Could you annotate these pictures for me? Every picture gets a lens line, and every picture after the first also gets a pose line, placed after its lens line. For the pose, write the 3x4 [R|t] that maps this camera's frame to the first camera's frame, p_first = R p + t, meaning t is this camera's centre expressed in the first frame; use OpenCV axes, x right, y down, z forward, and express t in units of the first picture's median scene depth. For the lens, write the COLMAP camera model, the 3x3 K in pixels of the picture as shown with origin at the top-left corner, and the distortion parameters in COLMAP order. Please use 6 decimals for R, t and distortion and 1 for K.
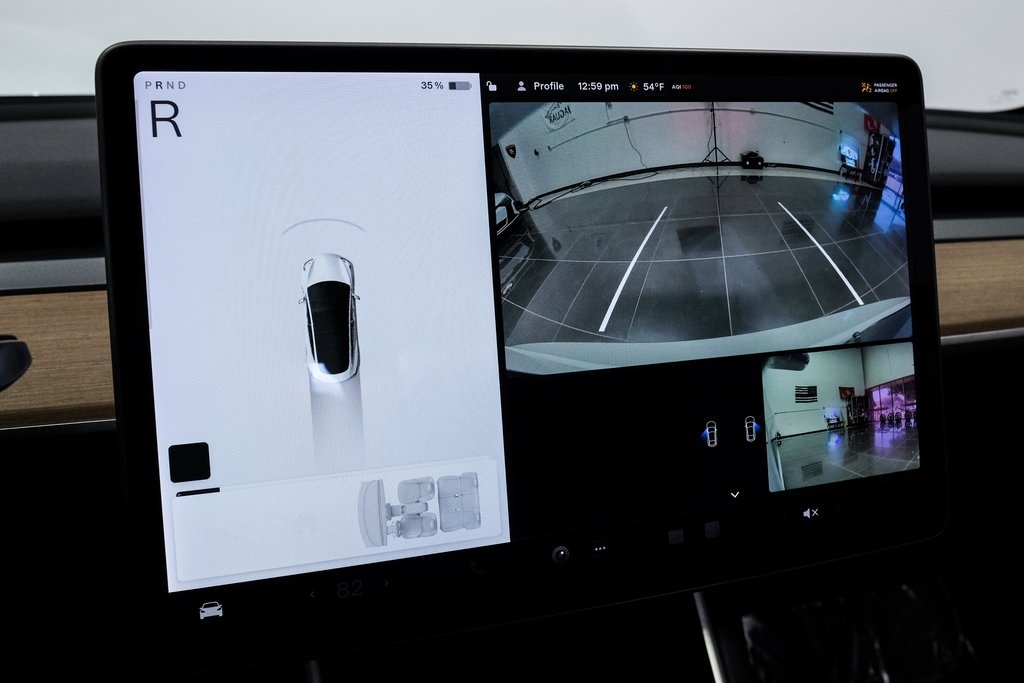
lens RADIAL K [[842.3, 0, 529.6], [0, 842.3, 330.6], [0, 0, 1]] dist [-0.040028, -0.003444]
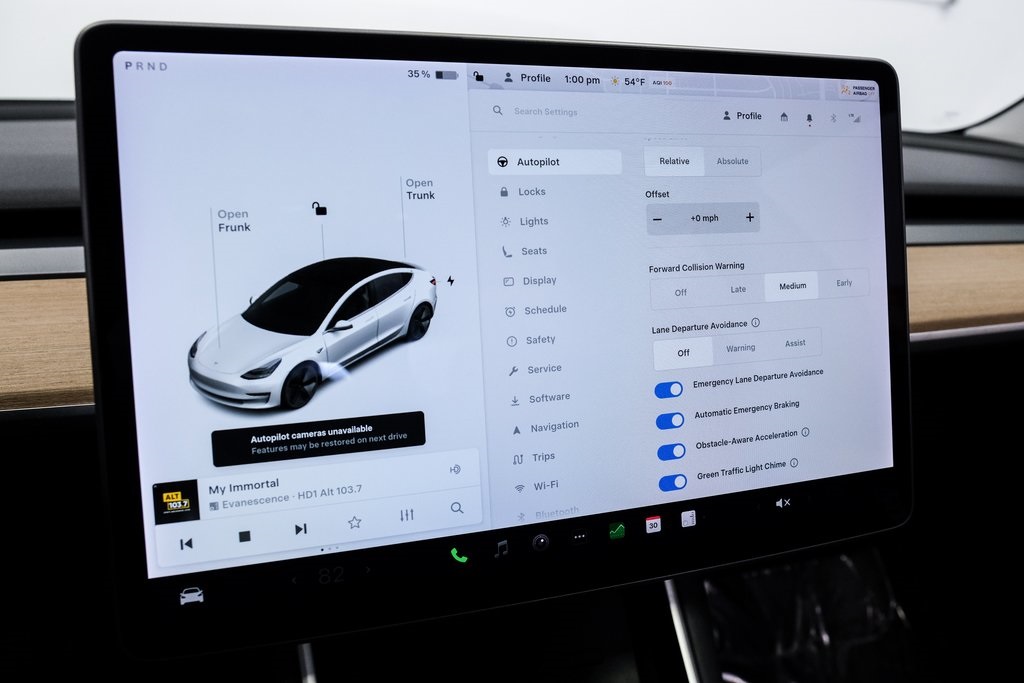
lens RADIAL K [[722.3, 0, 512.0], [0, 722.3, 341.5], [0, 0, 1]] dist [-0.034150, 0.001914]
pose [[0.999893, 0.014583, 0.000806, -0.001922], [-0.014598, 0.999617, 0.023502, 0.003414], [-0.000463, -0.023511, 0.999723, 0.126747]]
